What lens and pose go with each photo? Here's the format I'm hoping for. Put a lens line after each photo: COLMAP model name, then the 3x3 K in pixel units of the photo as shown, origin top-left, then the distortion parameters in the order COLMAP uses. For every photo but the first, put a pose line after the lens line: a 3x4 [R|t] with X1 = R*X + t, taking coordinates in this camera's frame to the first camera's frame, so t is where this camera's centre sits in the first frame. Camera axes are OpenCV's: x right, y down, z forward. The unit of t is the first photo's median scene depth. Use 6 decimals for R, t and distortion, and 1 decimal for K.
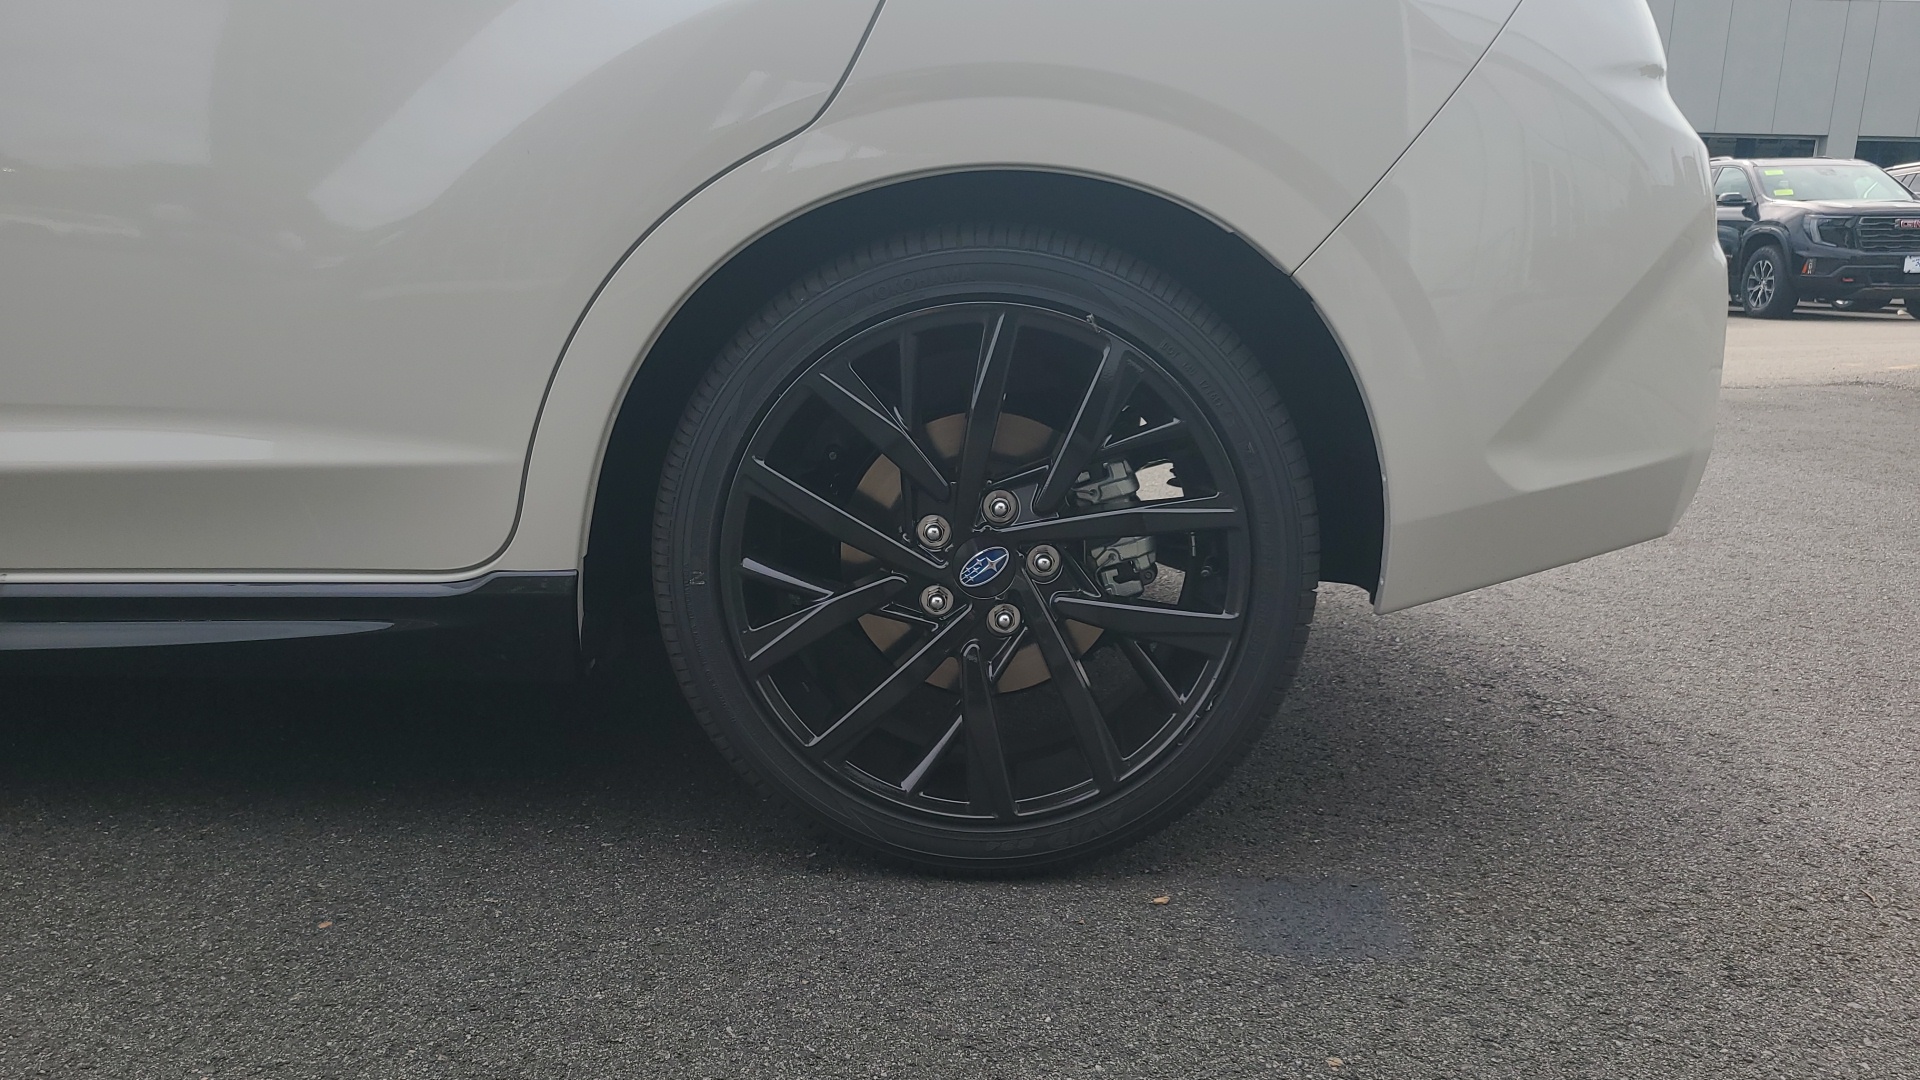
lens RADIAL K [[1404.2, 0, 964.7], [0, 1404.2, 548.6], [0, 0, 1]] dist [0.027510, -0.012533]
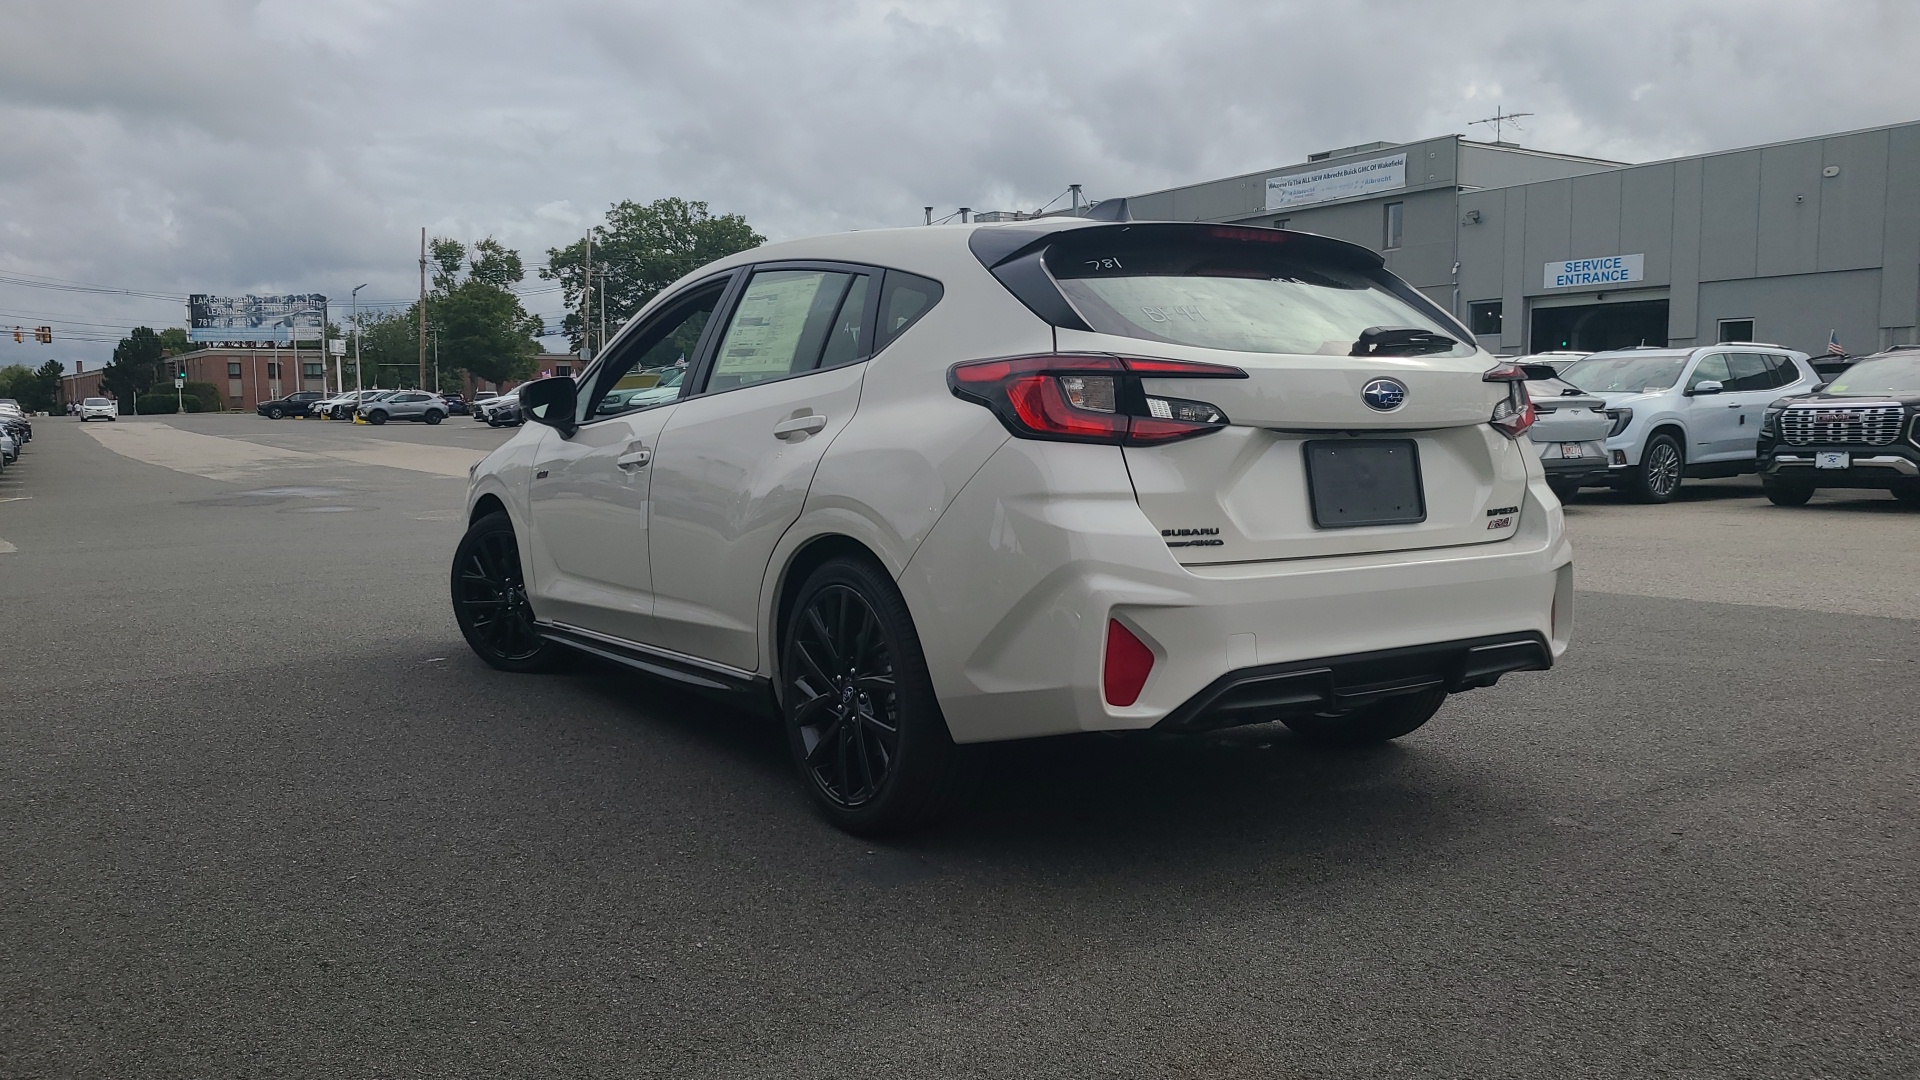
lens RADIAL K [[1404.2, 0, 930.7], [0, 1404.2, 556.4], [0, 0, 1]] dist [0.027510, -0.012533]
pose [[0.555242, 0.048504, -0.830273, 0.796123], [-0.142550, 0.989075, -0.037548, -0.057609], [0.819381, 0.139204, 0.556090, -0.091113]]
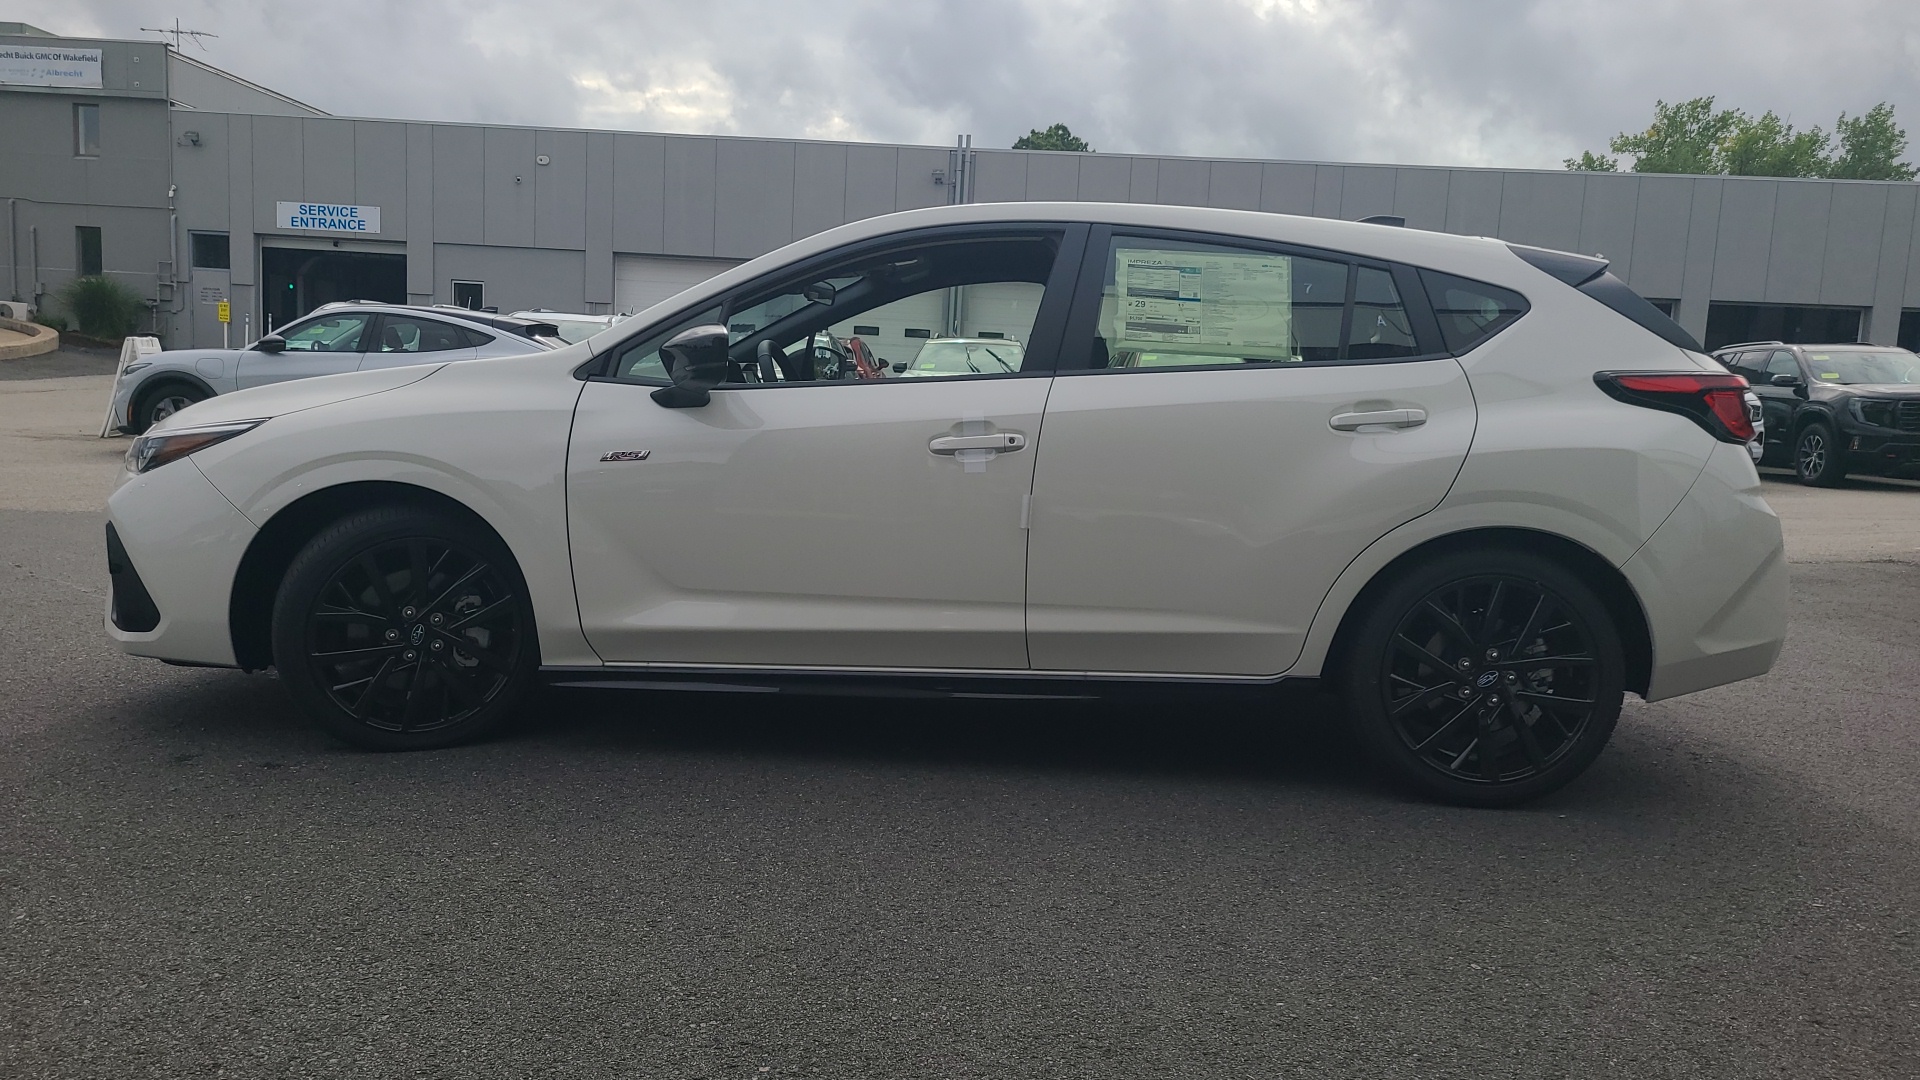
lens RADIAL K [[1404.2, 0, 957.9], [0, 1404.2, 544.8], [0, 0, 1]] dist [0.027510, -0.012533]
pose [[0.999133, 0.021511, -0.035645, -0.328779], [-0.024676, 0.995556, -0.090884, 0.010537], [0.033531, 0.091684, 0.995223, -0.602494]]
